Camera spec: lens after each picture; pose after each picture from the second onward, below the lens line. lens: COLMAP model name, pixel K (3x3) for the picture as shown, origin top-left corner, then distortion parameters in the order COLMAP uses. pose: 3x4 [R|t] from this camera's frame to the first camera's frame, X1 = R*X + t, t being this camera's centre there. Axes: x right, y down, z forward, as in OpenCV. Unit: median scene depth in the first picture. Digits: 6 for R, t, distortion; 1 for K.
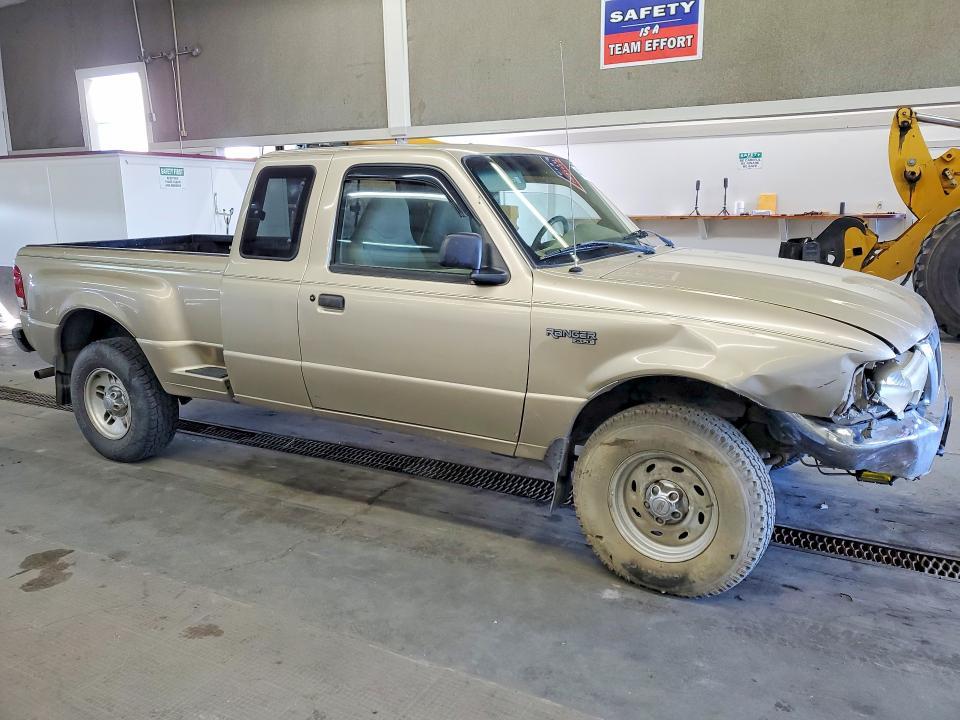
lens RADIAL K [[749.2, 0, 480.0], [0, 749.2, 360.0], [0, 0, 1]] dist [0.010537, 0.003961]
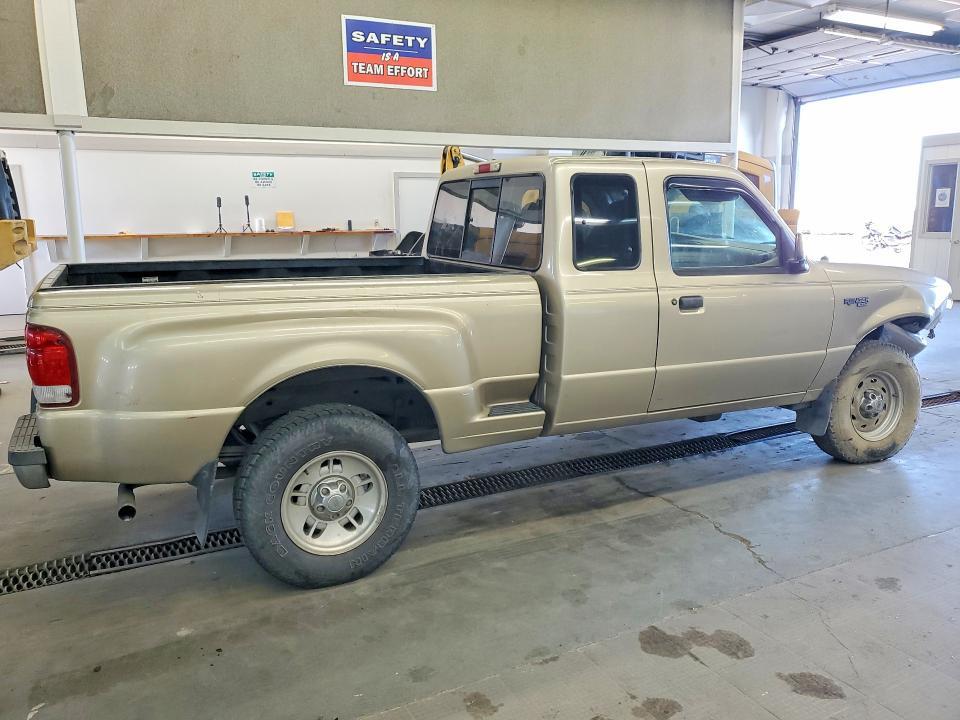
lens RADIAL K [[749.2, 0, 480.0], [0, 749.2, 360.0], [0, 0, 1]] dist [0.010537, 0.003961]
pose [[0.568197, -0.152250, 0.808686, -0.951051], [0.173520, 0.982806, 0.063114, -0.089733], [-0.804390, 0.104462, 0.584846, 0.479139]]
